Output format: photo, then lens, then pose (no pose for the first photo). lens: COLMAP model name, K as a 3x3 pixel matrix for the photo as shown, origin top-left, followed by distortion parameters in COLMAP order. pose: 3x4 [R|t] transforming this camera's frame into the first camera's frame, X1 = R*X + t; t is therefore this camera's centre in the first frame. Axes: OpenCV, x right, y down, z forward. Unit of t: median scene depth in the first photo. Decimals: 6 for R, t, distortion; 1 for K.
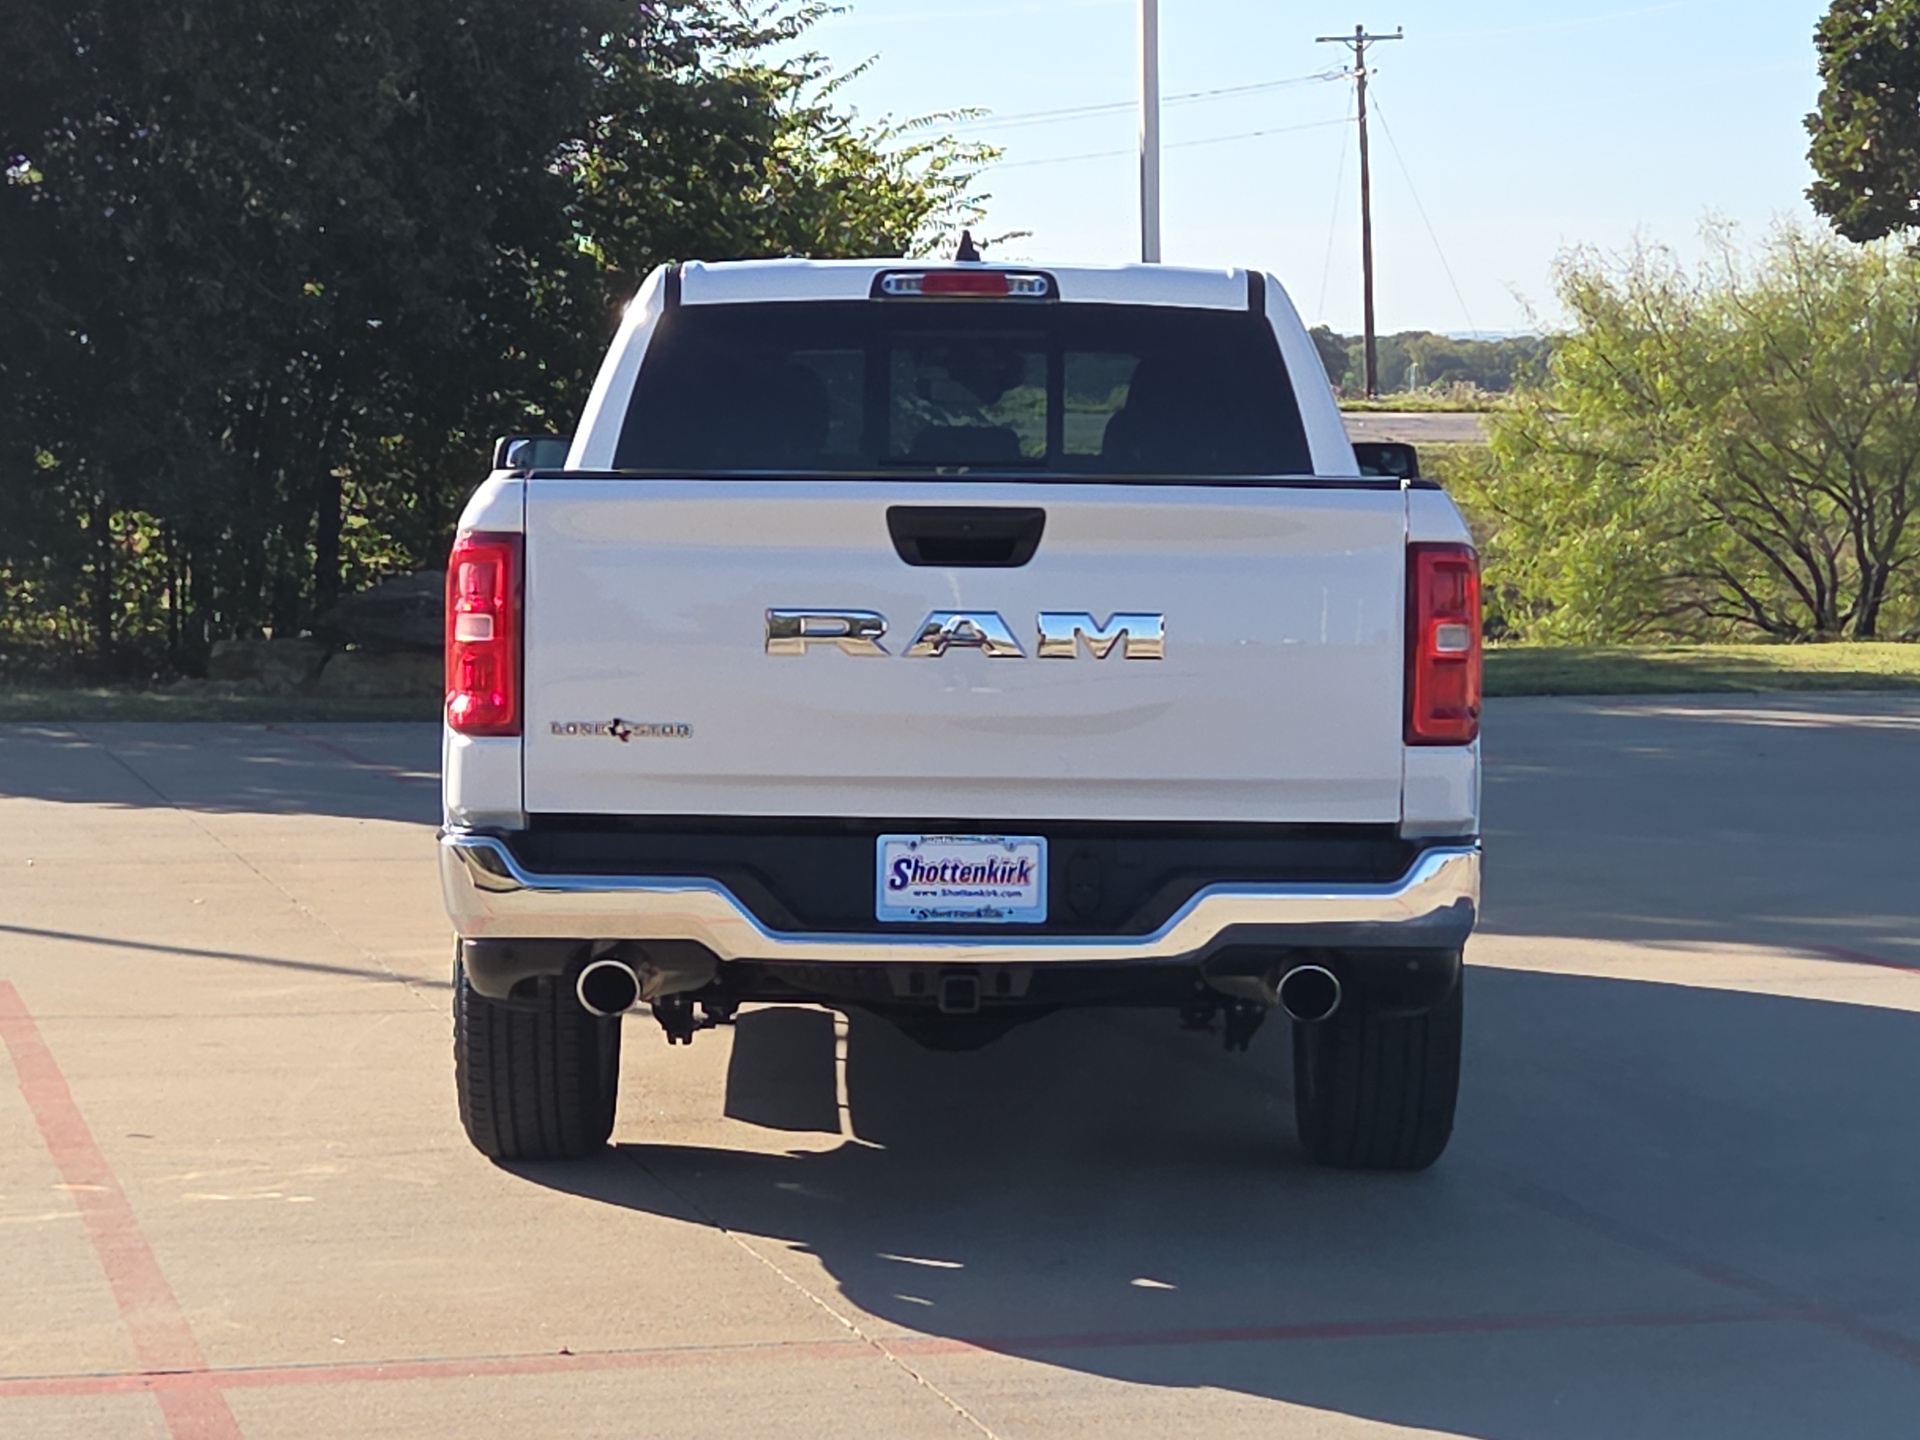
lens RADIAL K [[4382.5, 0, 943.6], [0, 4382.5, 724.6], [0, 0, 1]] dist [0.048186, 0.000000]
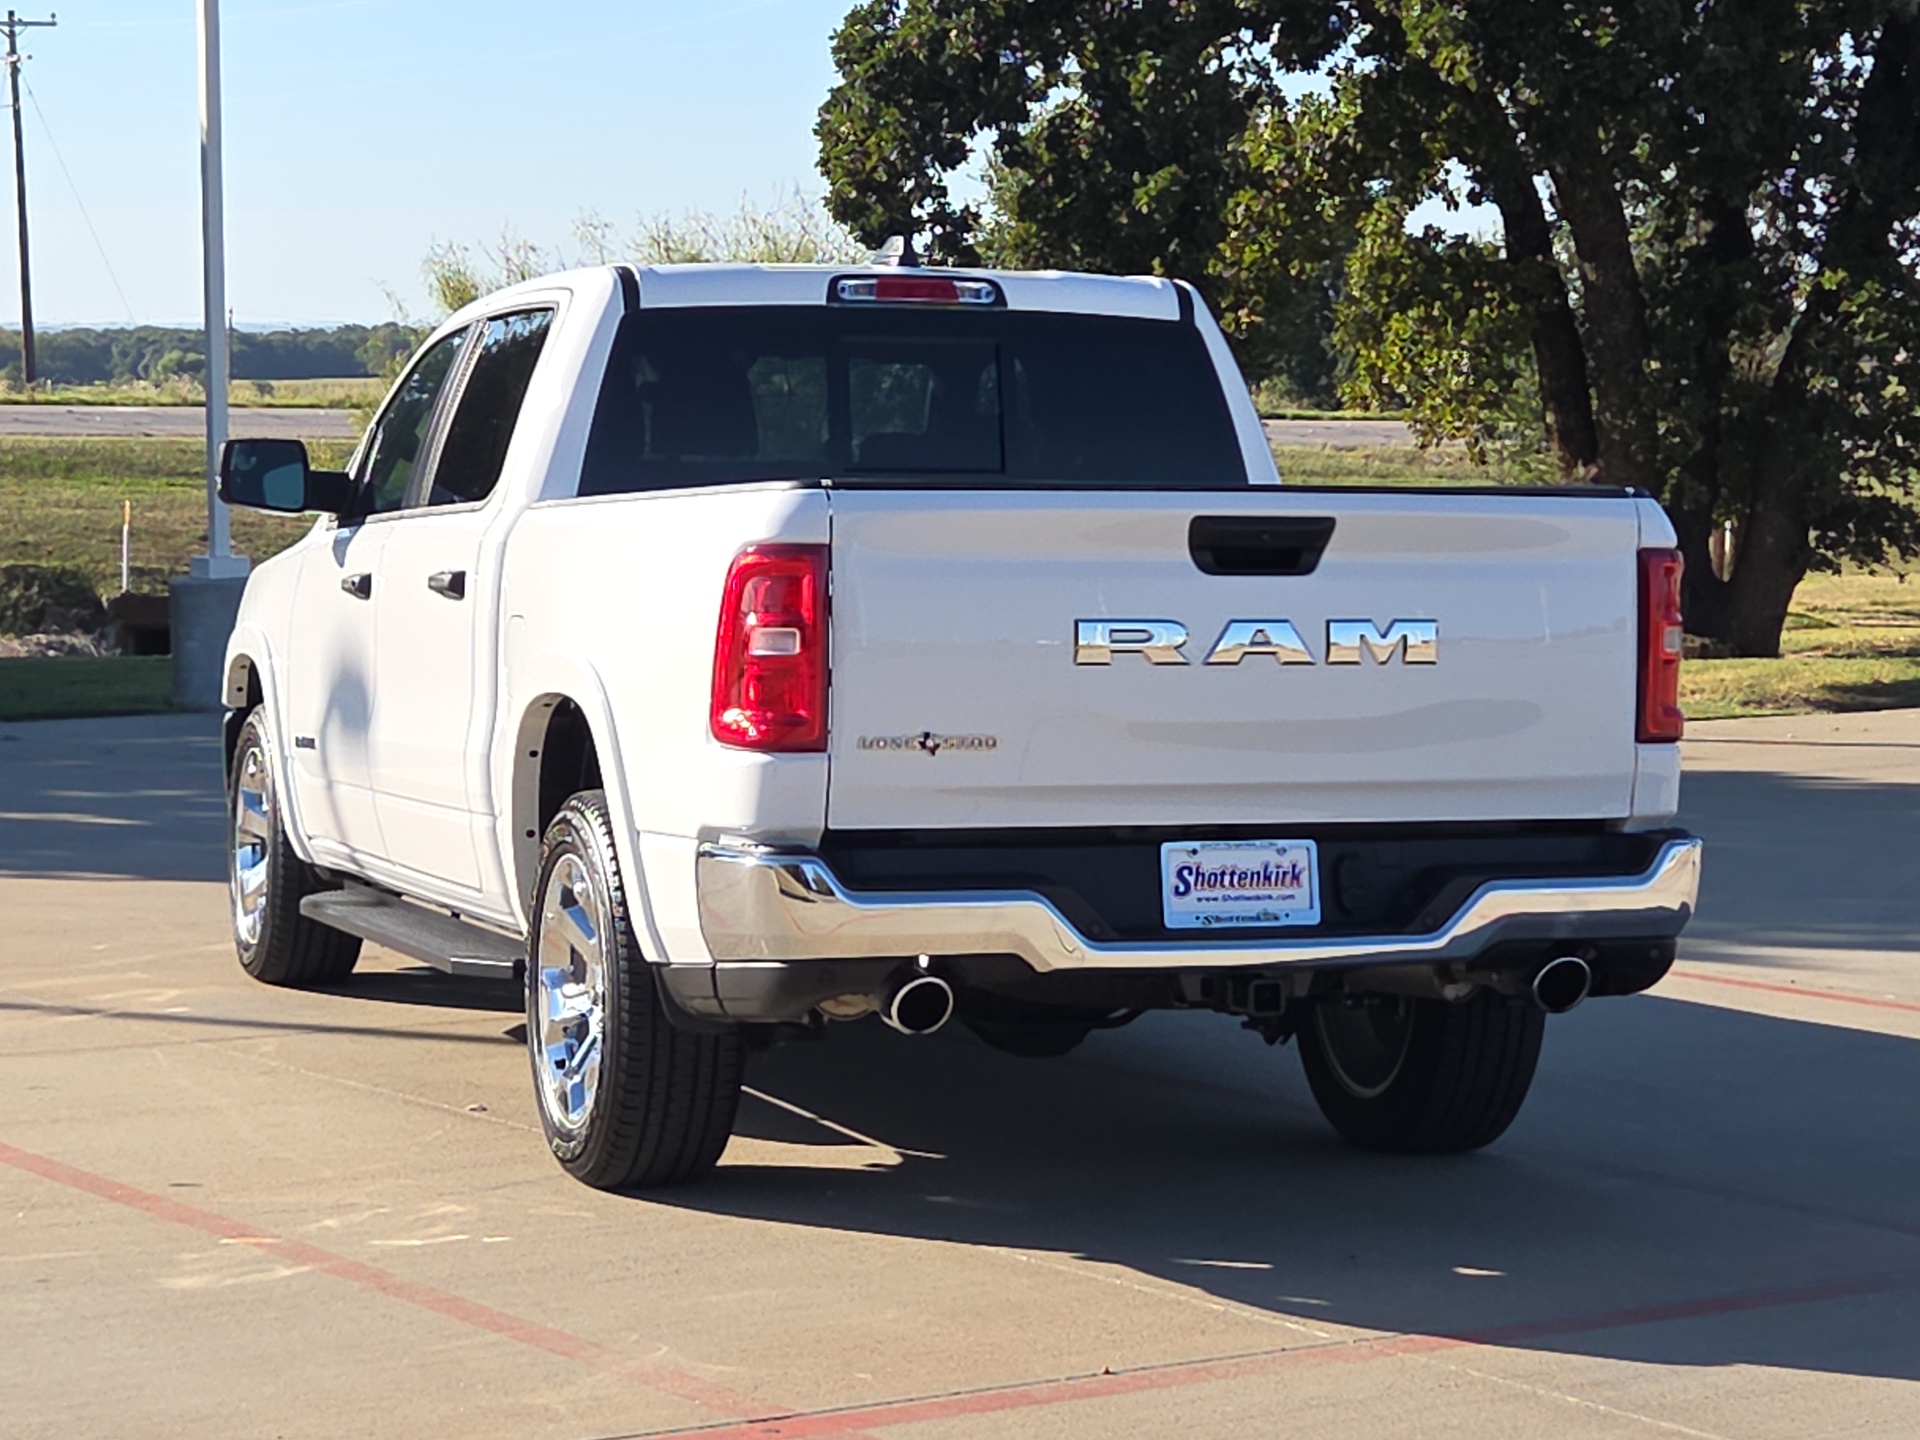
lens RADIAL K [[4382.5, 0, 958.7], [0, 4382.5, 725.4], [0, 0, 1]] dist [0.048186, 0.000000]
pose [[0.944727, -0.018604, 0.327330, -0.387241], [0.018092, 0.999826, 0.004610, -0.007236], [-0.327359, 0.001567, 0.944899, 0.065352]]
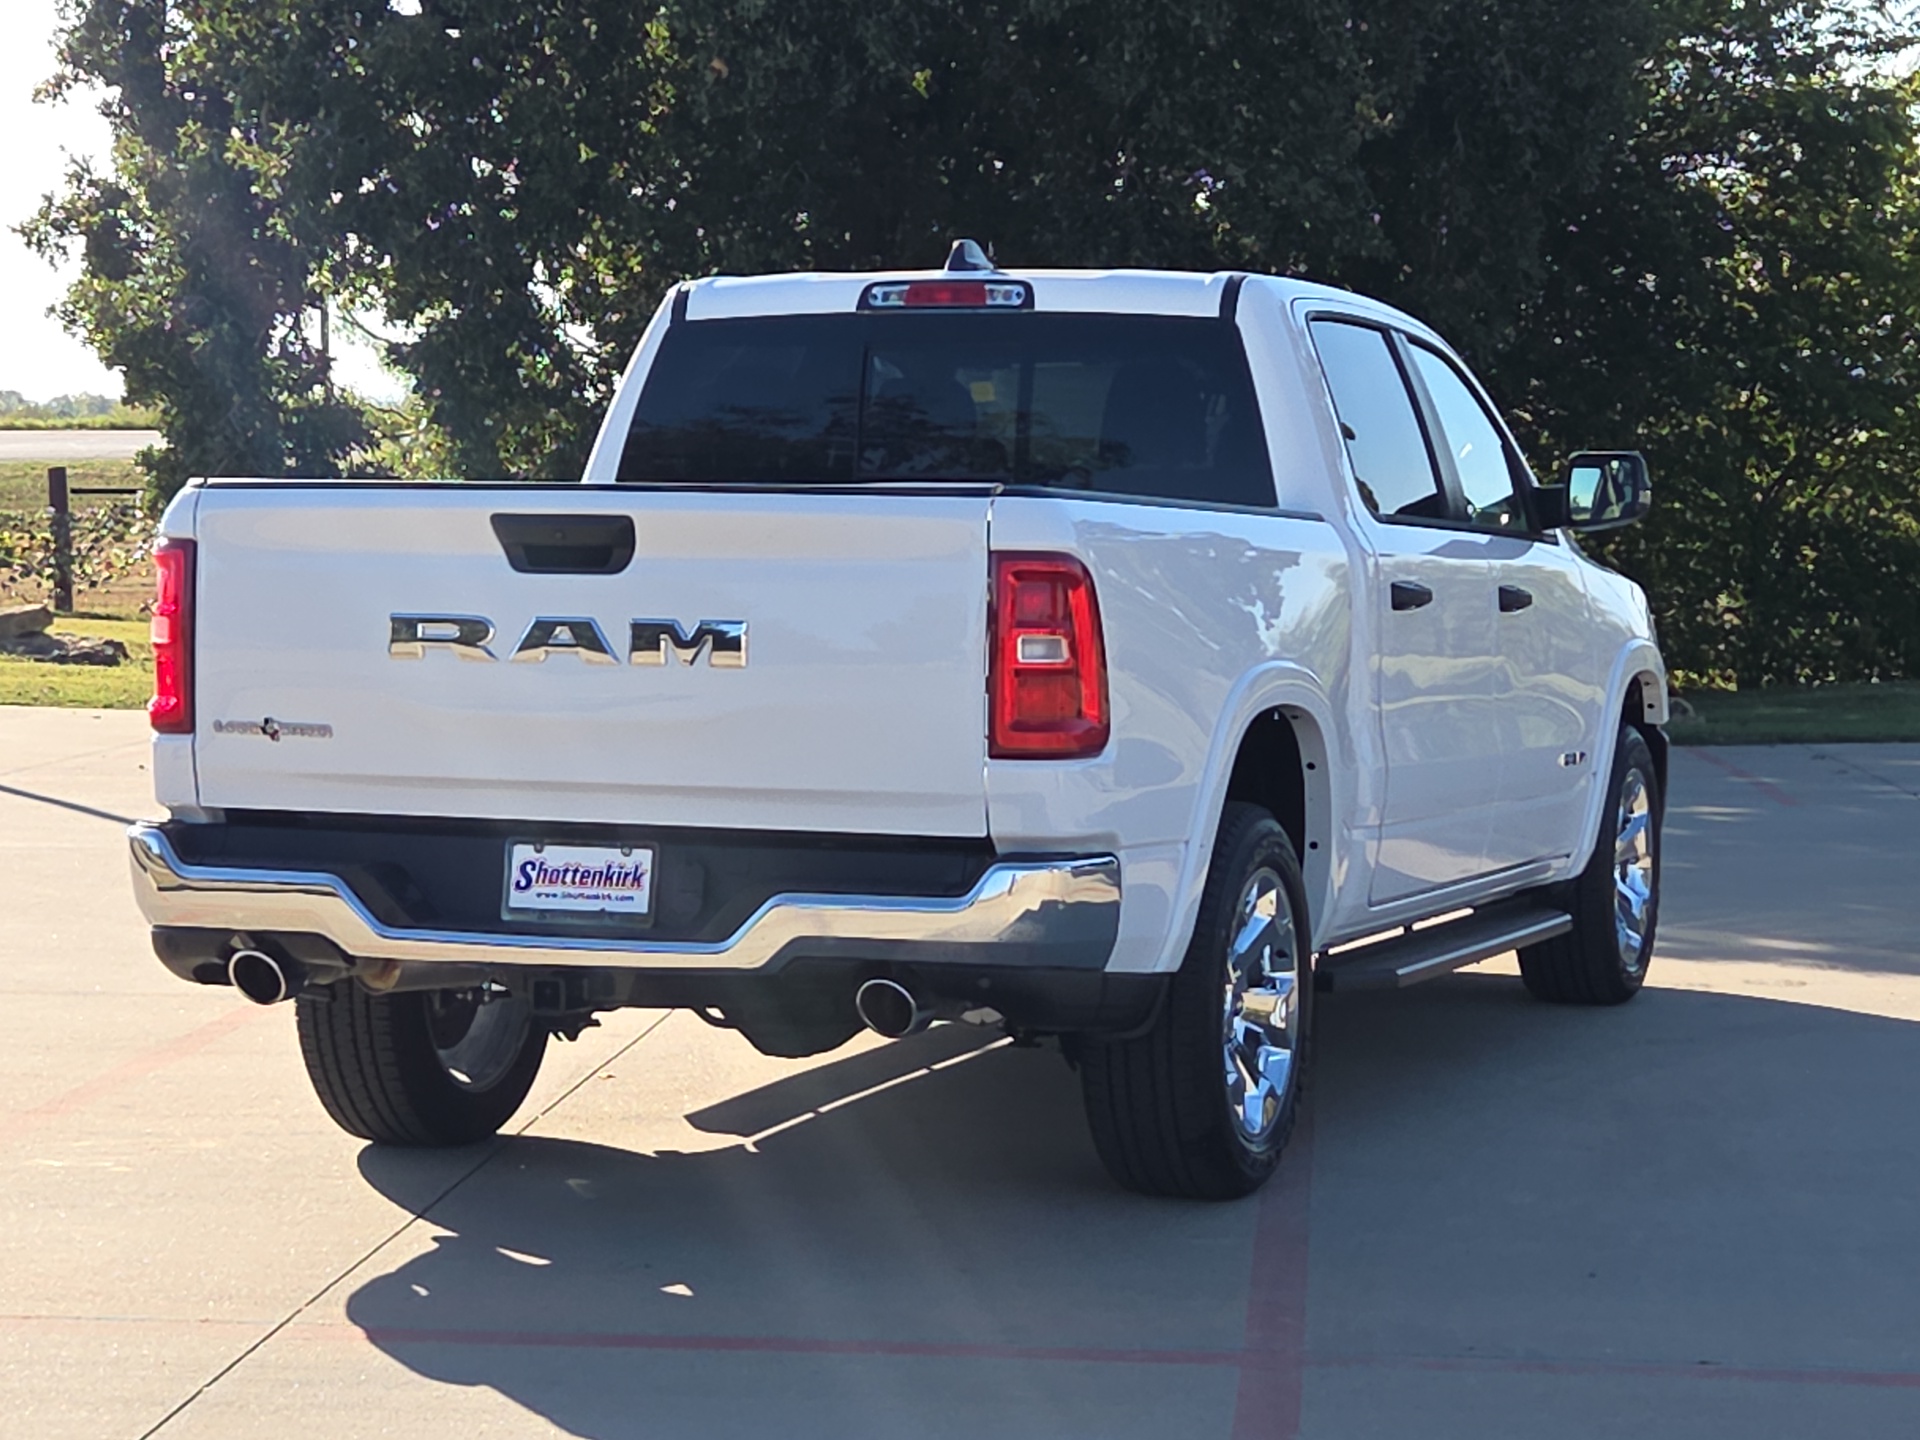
lens RADIAL K [[4382.5, 0, 964.1], [0, 4382.5, 715.0], [0, 0, 1]] dist [0.048186, 0.000000]
pose [[0.939486, 0.015342, -0.342243, 0.432877], [-0.017955, 0.999829, -0.004468, -0.000452], [0.342116, 0.010343, 0.939601, 0.078751]]
